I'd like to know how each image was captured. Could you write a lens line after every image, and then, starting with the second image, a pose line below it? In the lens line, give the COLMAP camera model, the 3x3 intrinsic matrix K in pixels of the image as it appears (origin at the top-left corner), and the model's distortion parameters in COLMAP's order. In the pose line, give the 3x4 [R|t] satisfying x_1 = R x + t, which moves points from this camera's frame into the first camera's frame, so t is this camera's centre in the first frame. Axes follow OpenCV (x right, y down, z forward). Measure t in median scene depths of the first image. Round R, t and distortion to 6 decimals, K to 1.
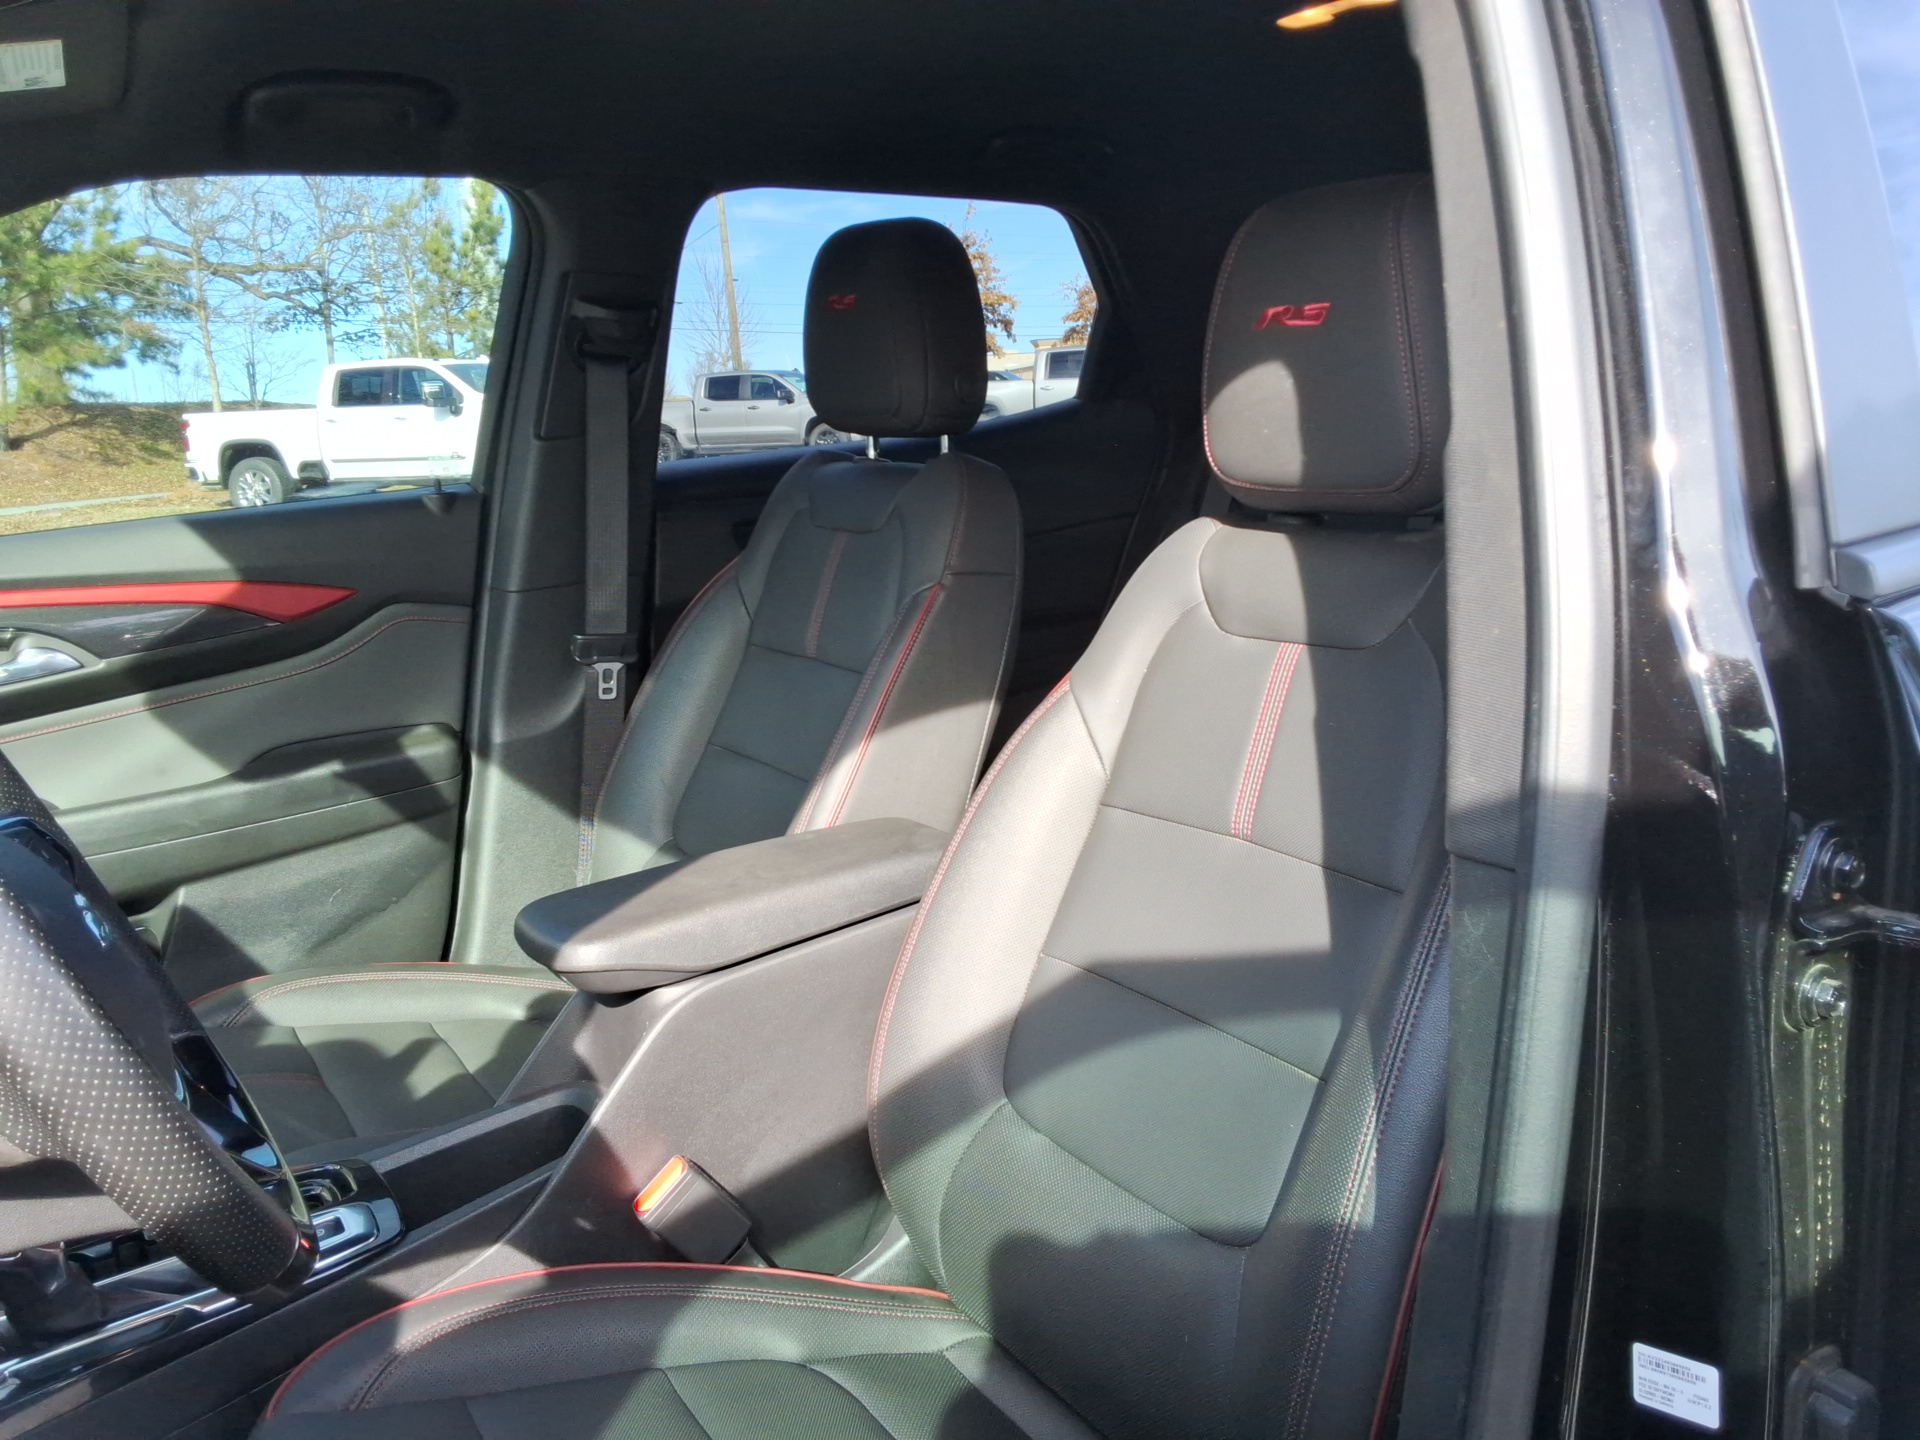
lens RADIAL K [[1557.4, 0, 960.0], [0, 1557.4, 720.0], [0, 0, 1]] dist [0.031445, -0.001096]
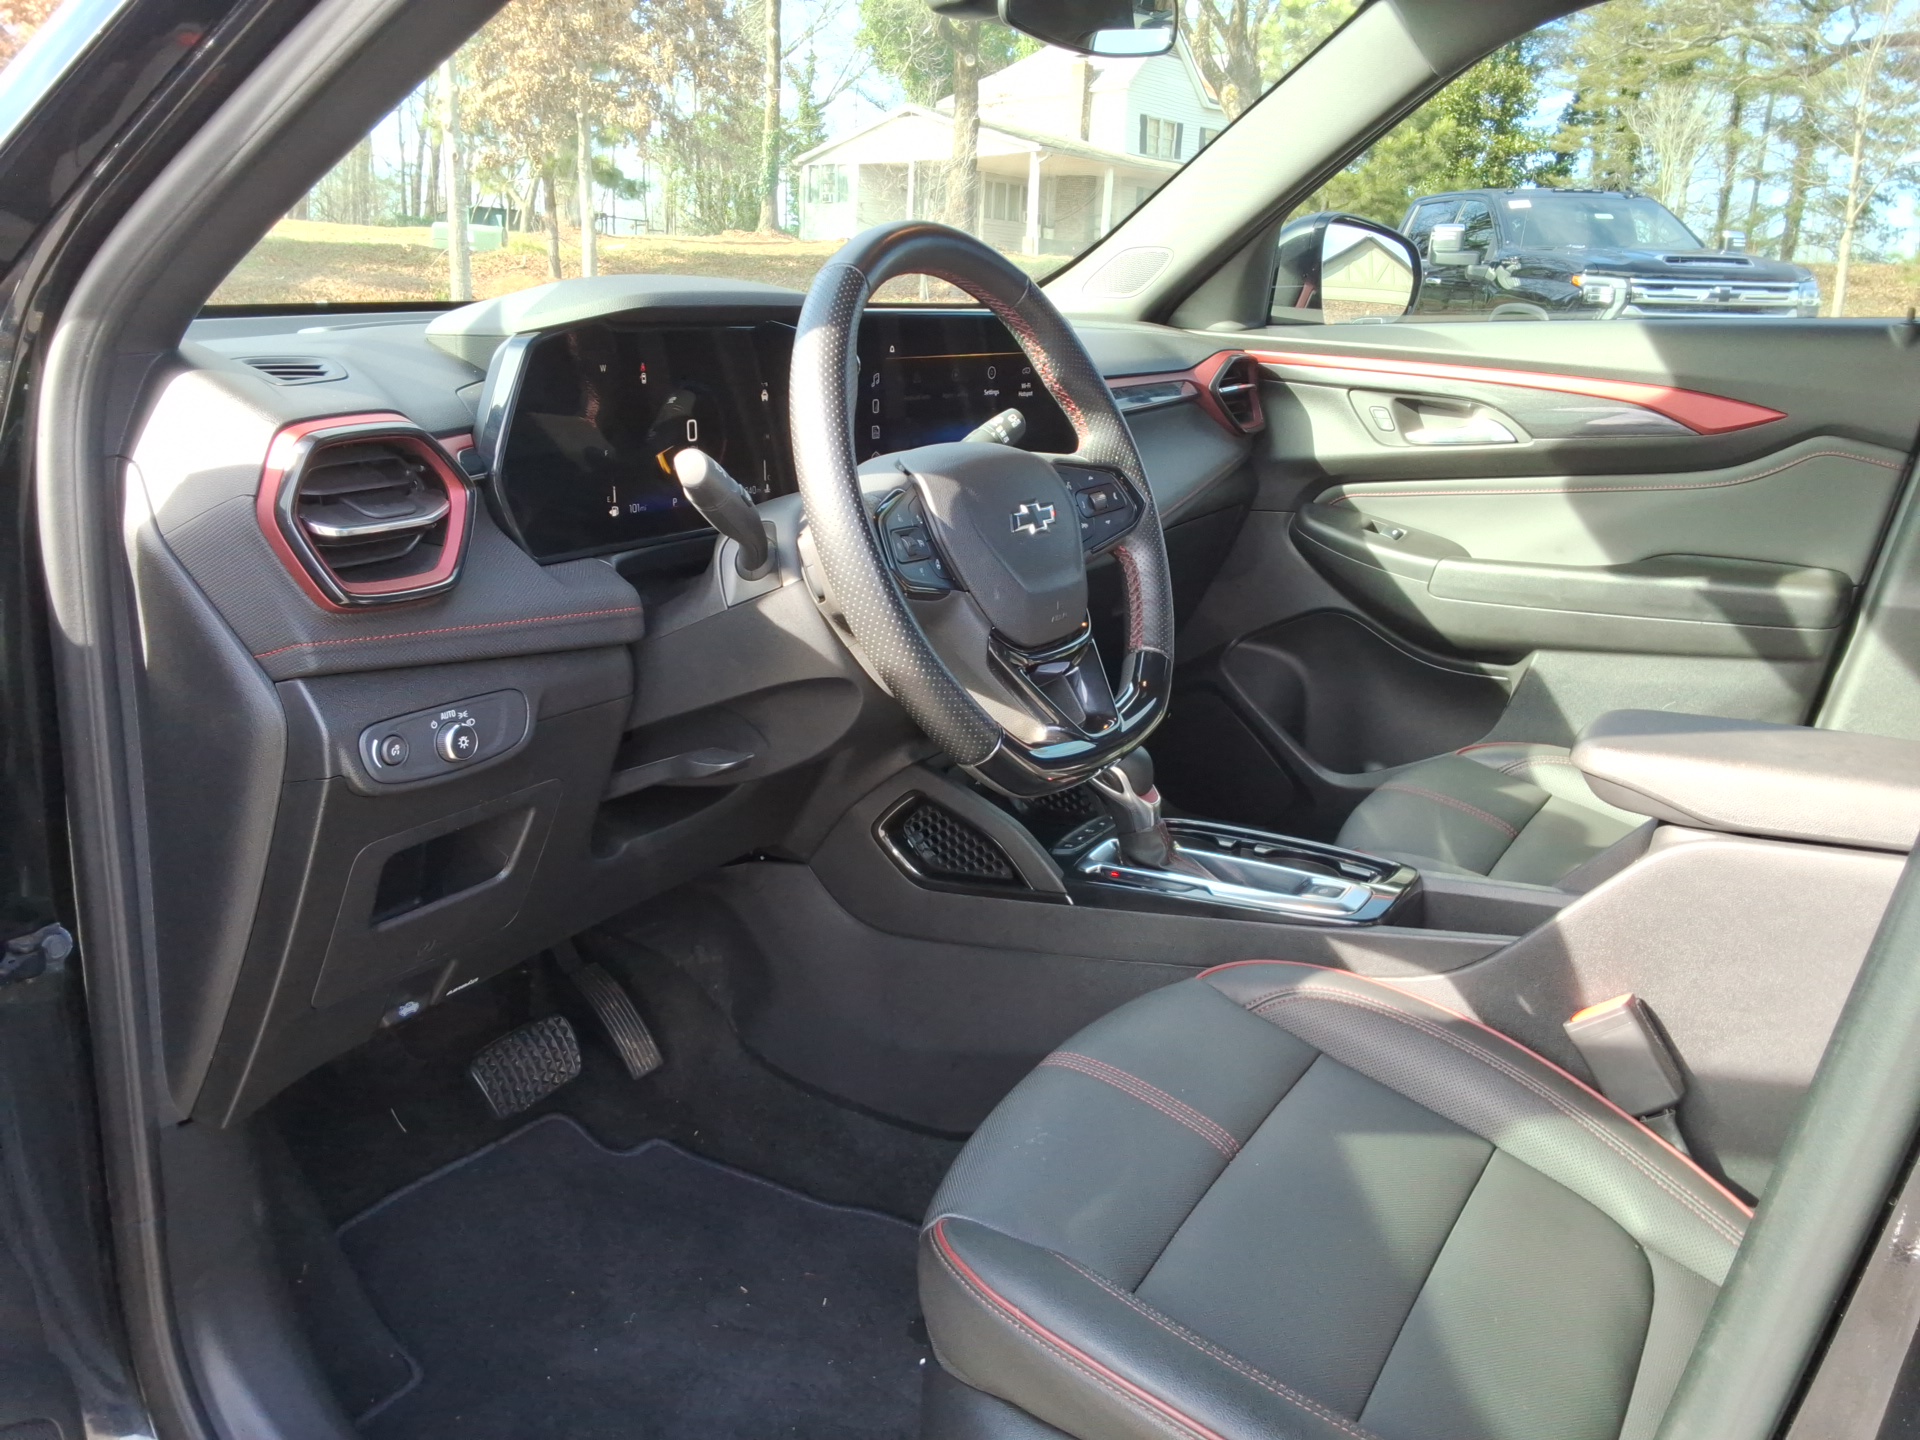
lens RADIAL K [[1557.4, 0, 960.0], [0, 1557.4, 720.0], [0, 0, 1]] dist [0.031445, -0.001096]
pose [[0.422453, 0.302463, -0.854429, 0.302319], [-0.229979, 0.947598, 0.221736, -0.001254], [0.876723, 0.102828, 0.469876, 0.113188]]
